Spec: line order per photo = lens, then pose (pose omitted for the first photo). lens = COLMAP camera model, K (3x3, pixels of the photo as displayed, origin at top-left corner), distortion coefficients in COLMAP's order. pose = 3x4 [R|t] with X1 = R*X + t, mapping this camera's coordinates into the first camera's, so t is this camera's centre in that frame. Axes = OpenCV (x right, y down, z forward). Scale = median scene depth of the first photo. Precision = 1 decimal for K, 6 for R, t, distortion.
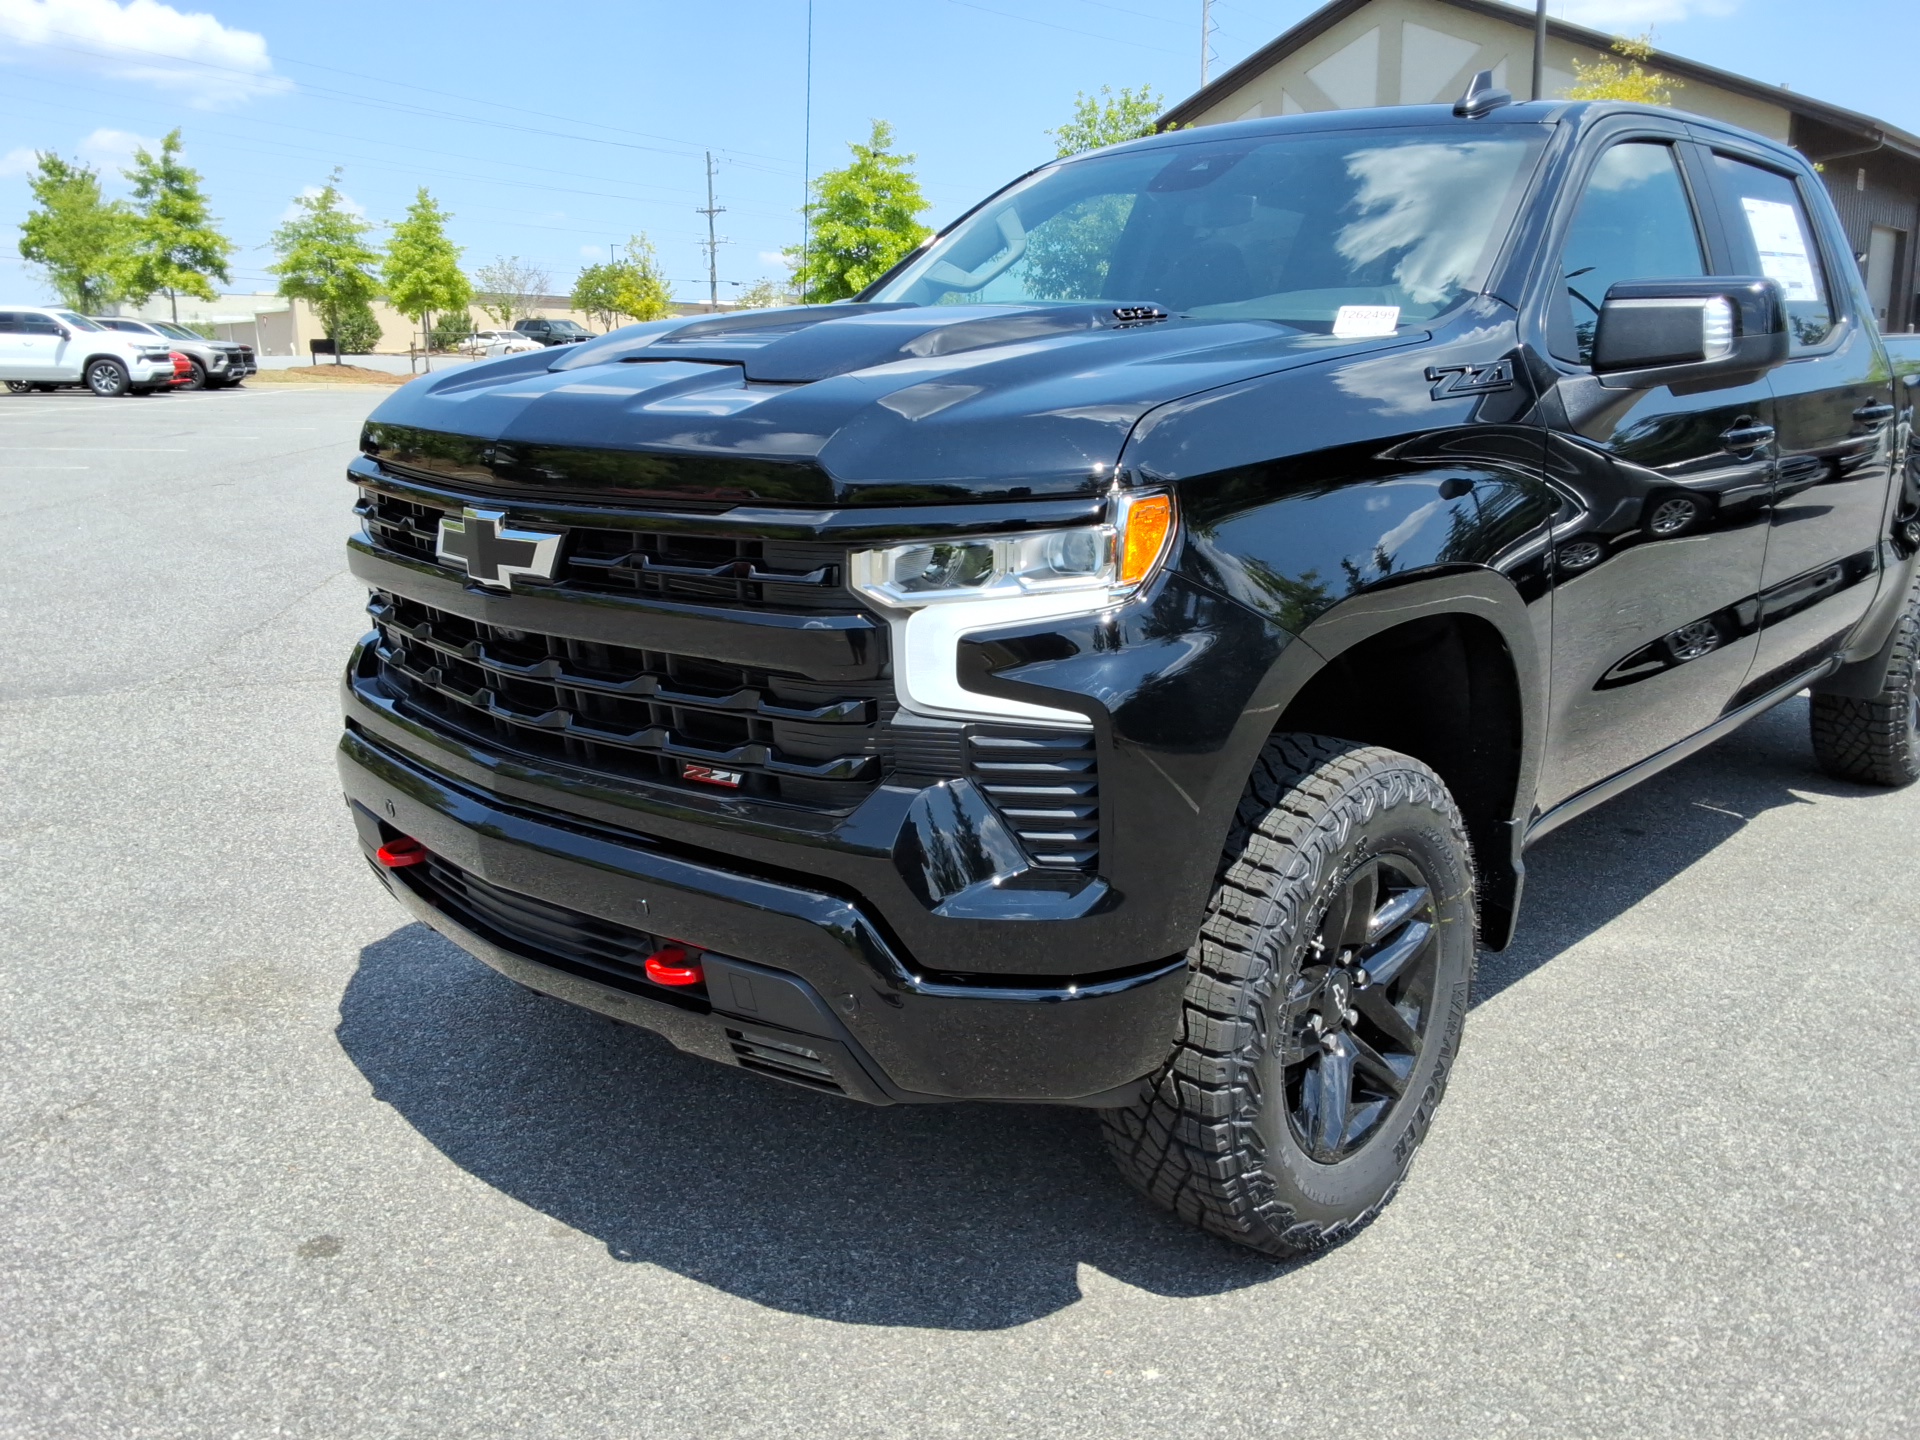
lens RADIAL K [[1565.8, 0, 967.1], [0, 1565.8, 705.1], [0, 0, 1]] dist [0.134593, -0.219890]
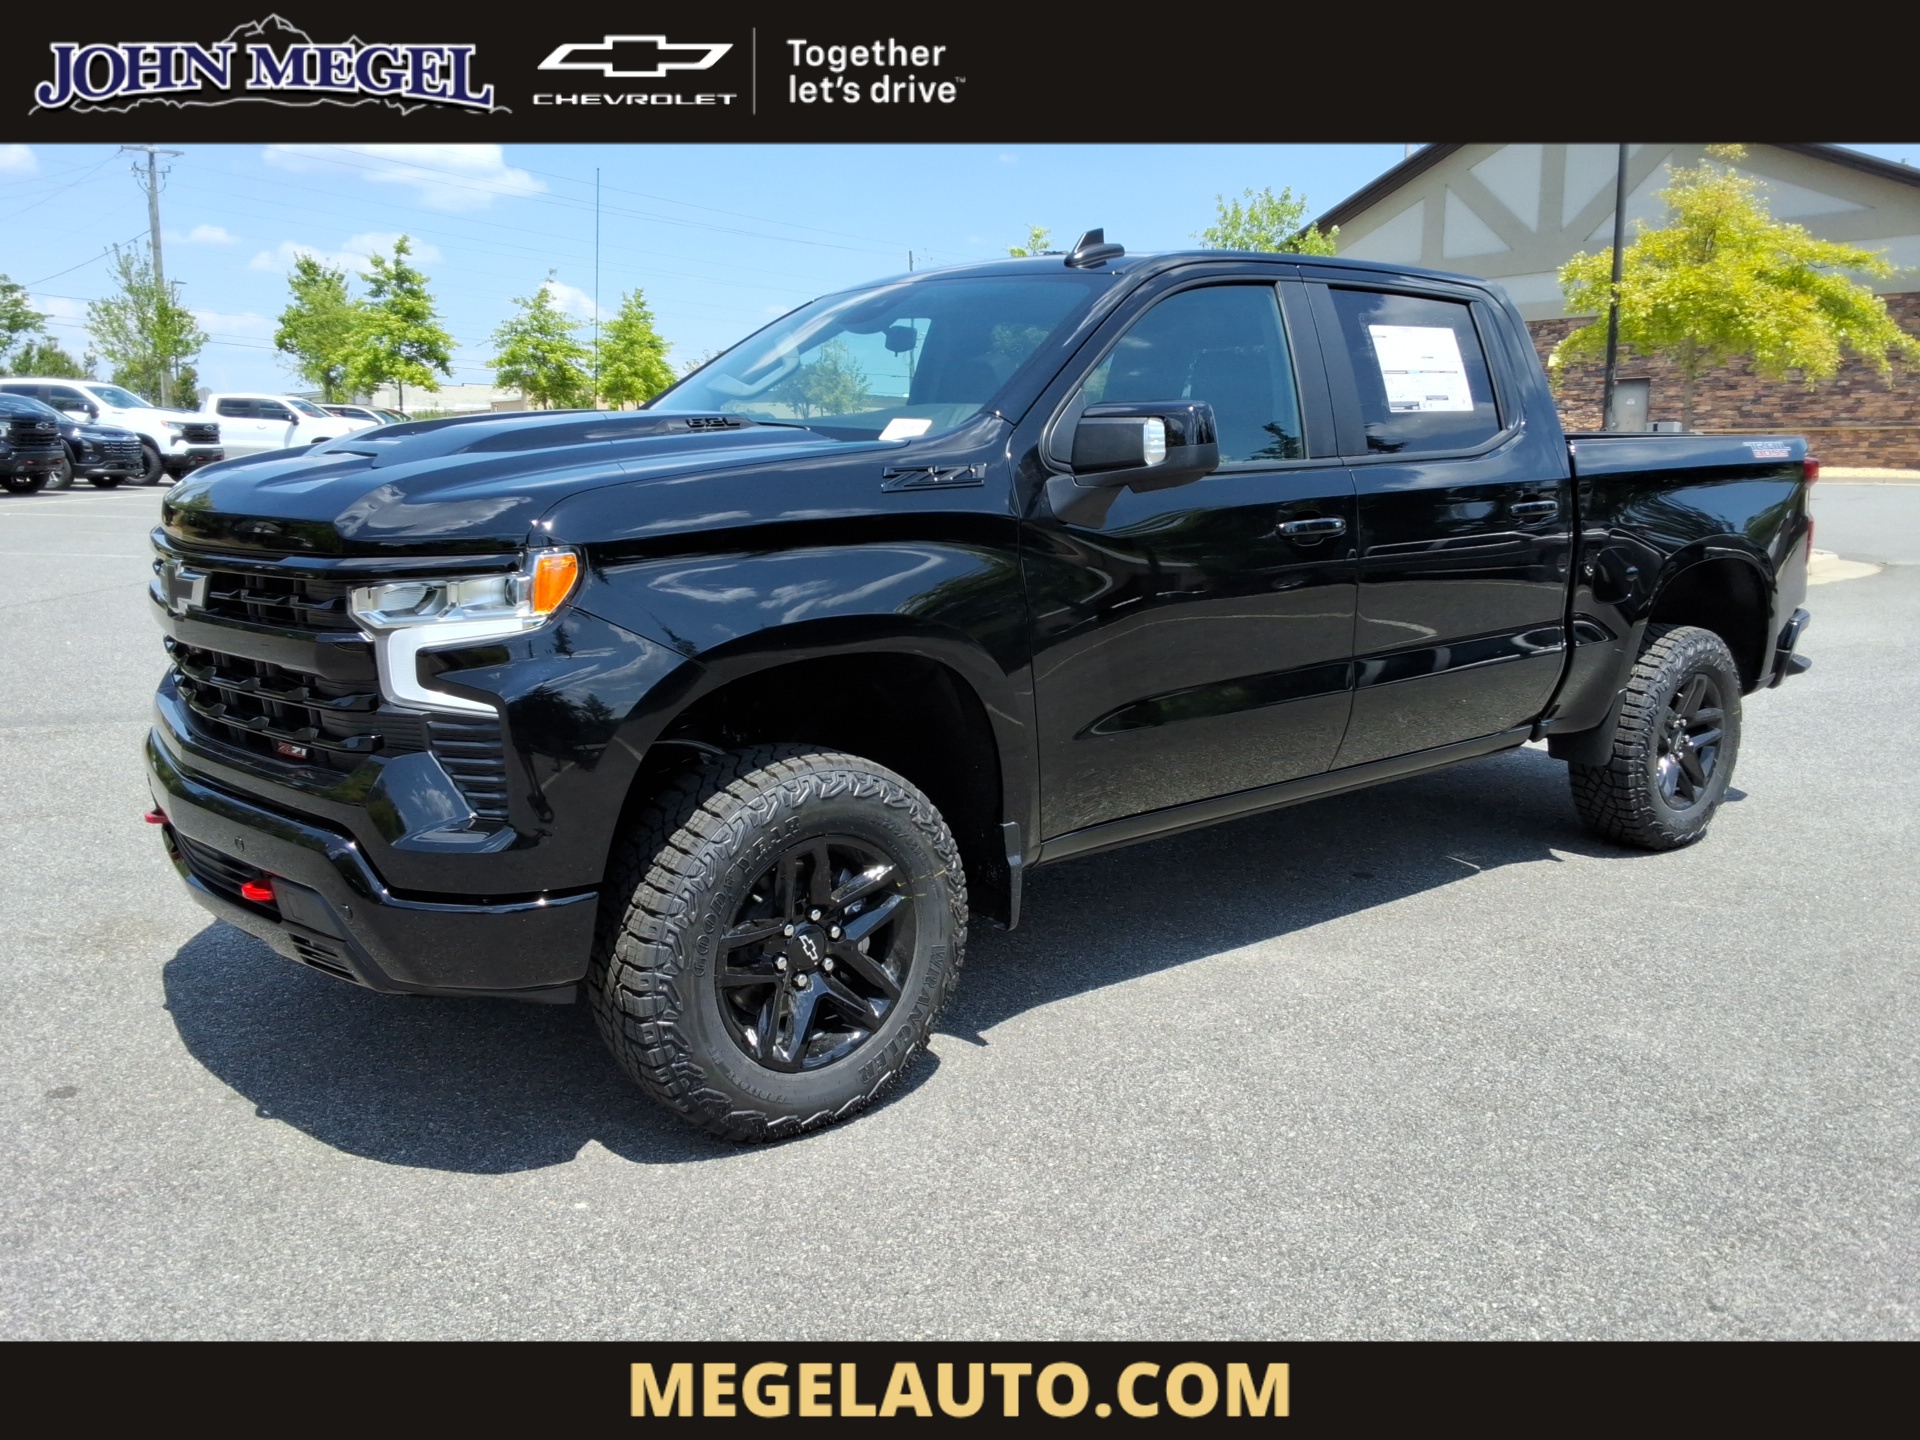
lens RADIAL K [[1569.2, 0, 982.6], [0, 1569.2, 709.9], [0, 0, 1]] dist [0.139036, -0.215168]
pose [[0.991171, 0.028961, -0.129385, 0.547097], [-0.035369, 0.998245, -0.047507, 0.048202], [0.127782, 0.051664, 0.990456, -0.278478]]
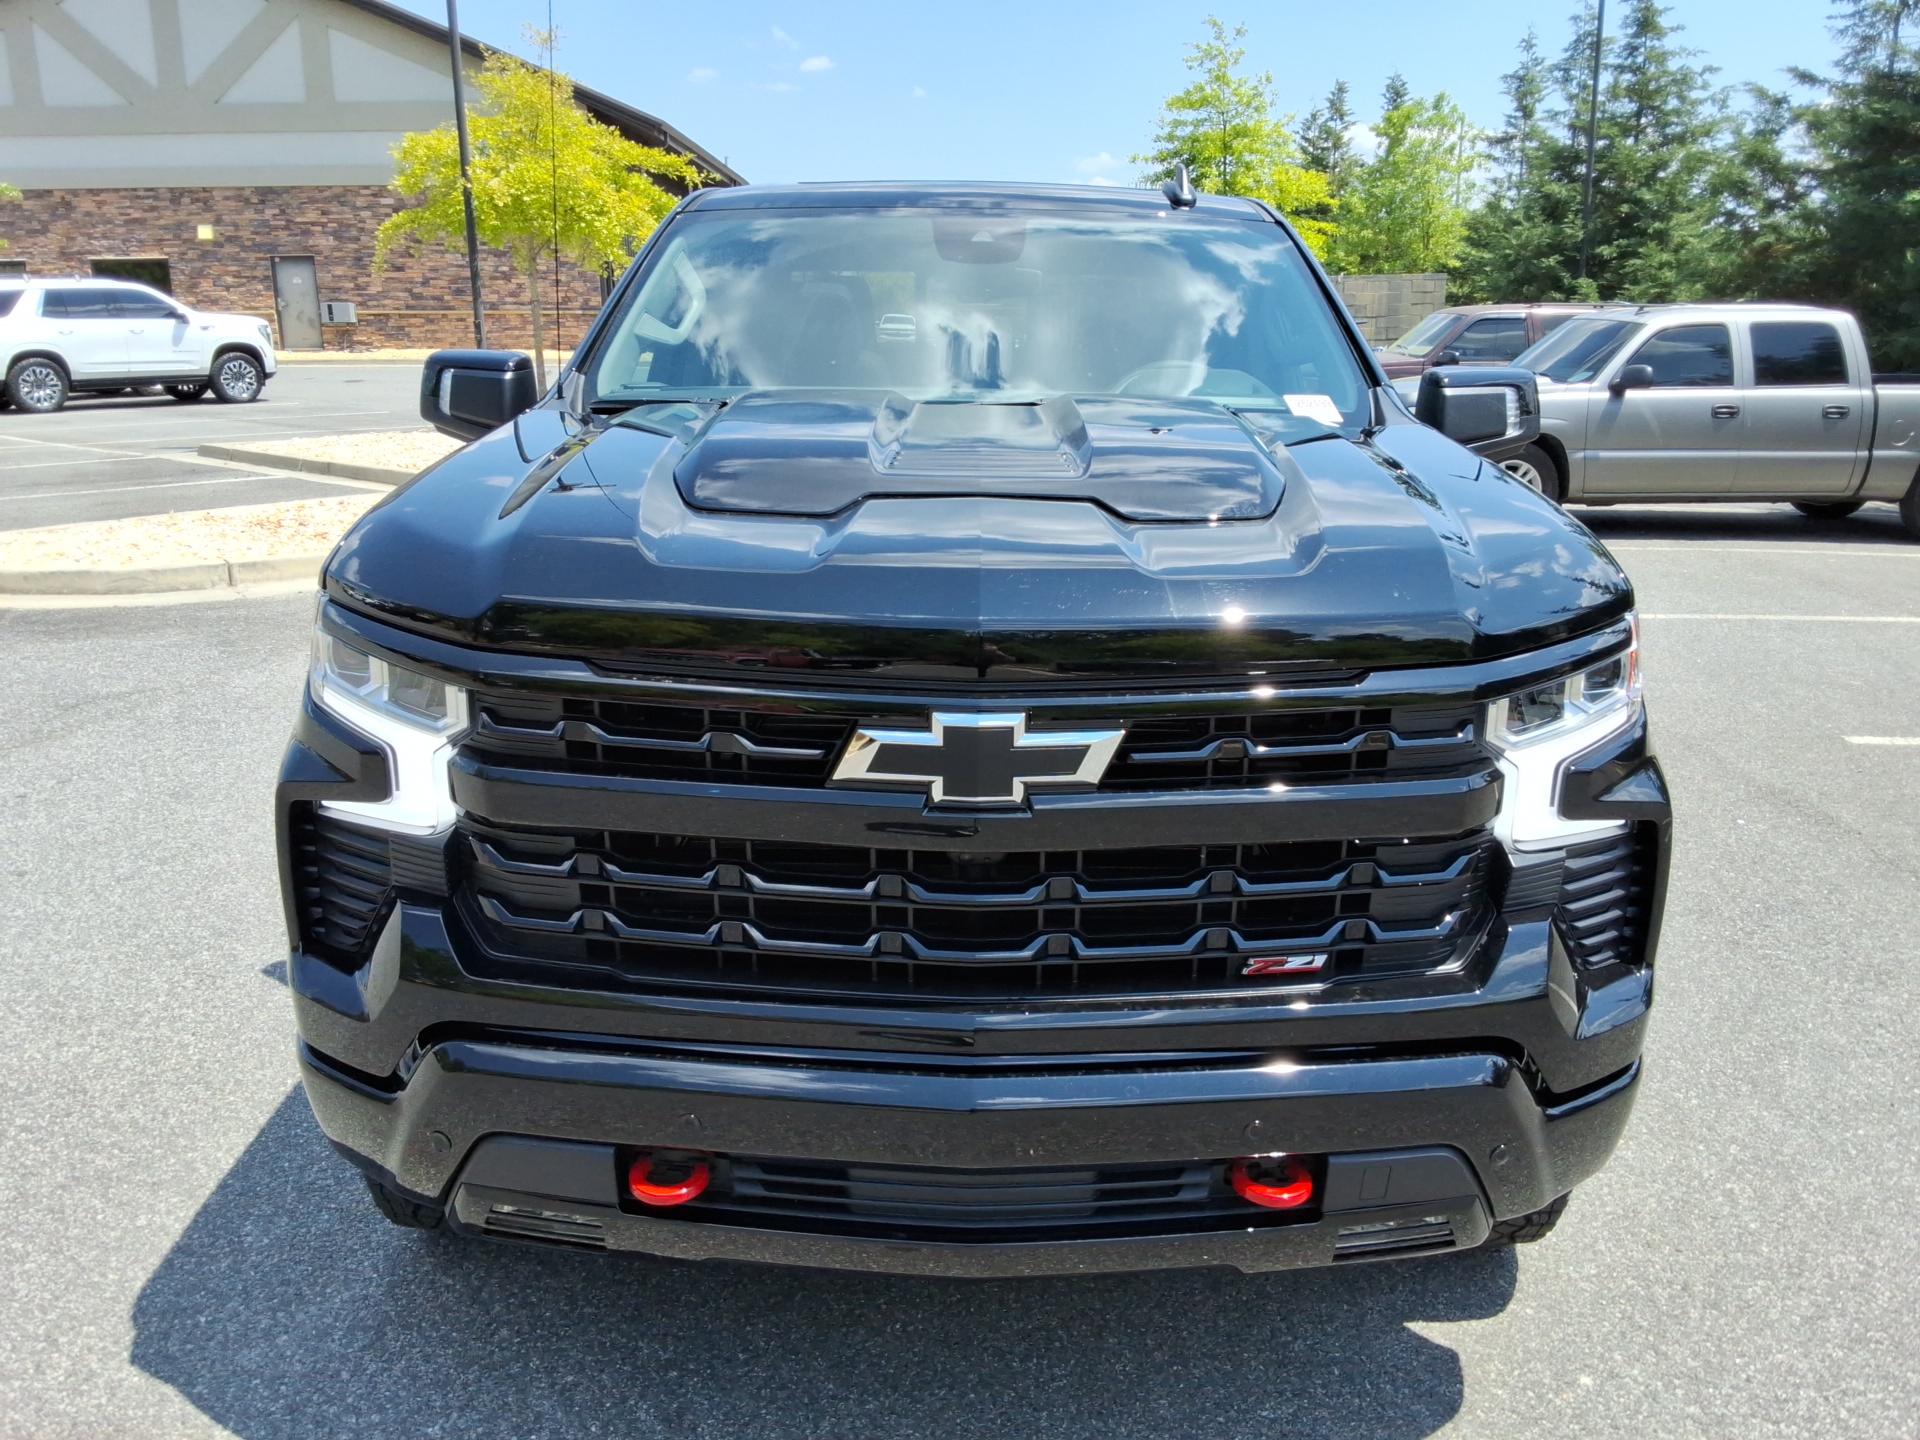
lens RADIAL K [[1585.1, 0, 998.3], [0, 1585.1, 687.7], [0, 0, 1]] dist [0.077044, -0.123329]
pose [[0.724855, -0.149757, 0.672427, -0.776916], [0.141792, 0.987619, 0.067107, -0.175562], [-0.674151, 0.046702, 0.737115, 0.377264]]
